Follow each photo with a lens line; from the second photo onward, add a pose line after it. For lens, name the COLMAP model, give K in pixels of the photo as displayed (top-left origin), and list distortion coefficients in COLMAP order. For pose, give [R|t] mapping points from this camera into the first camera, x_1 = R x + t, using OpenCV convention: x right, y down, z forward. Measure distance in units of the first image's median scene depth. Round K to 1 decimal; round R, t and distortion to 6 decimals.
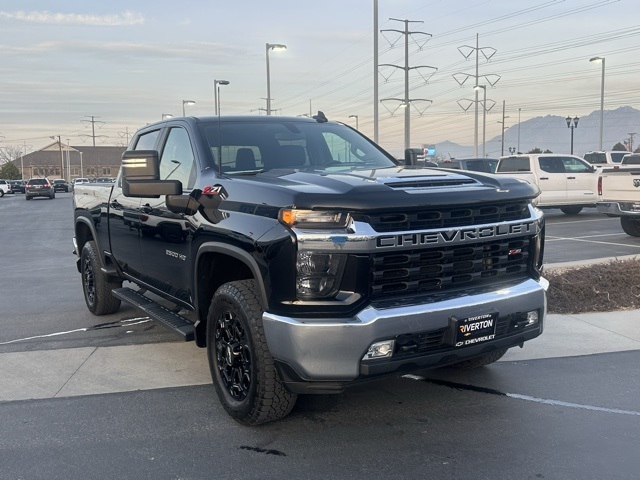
lens RADIAL K [[608.7, 0, 312.4], [0, 608.7, 239.6], [0, 0, 1]] dist [0.188058, -0.290156]
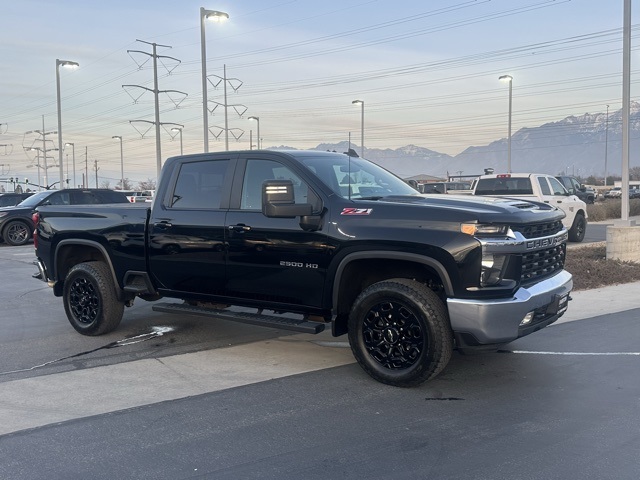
lens RADIAL K [[608.7, 0, 312.4], [0, 608.7, 239.6], [0, 0, 1]] dist [0.188058, -0.290156]
pose [[0.922815, -0.020223, 0.384712, -0.806445], [0.035014, 0.998891, -0.031481, 0.017101], [-0.383649, 0.042521, 0.922500, -0.162447]]
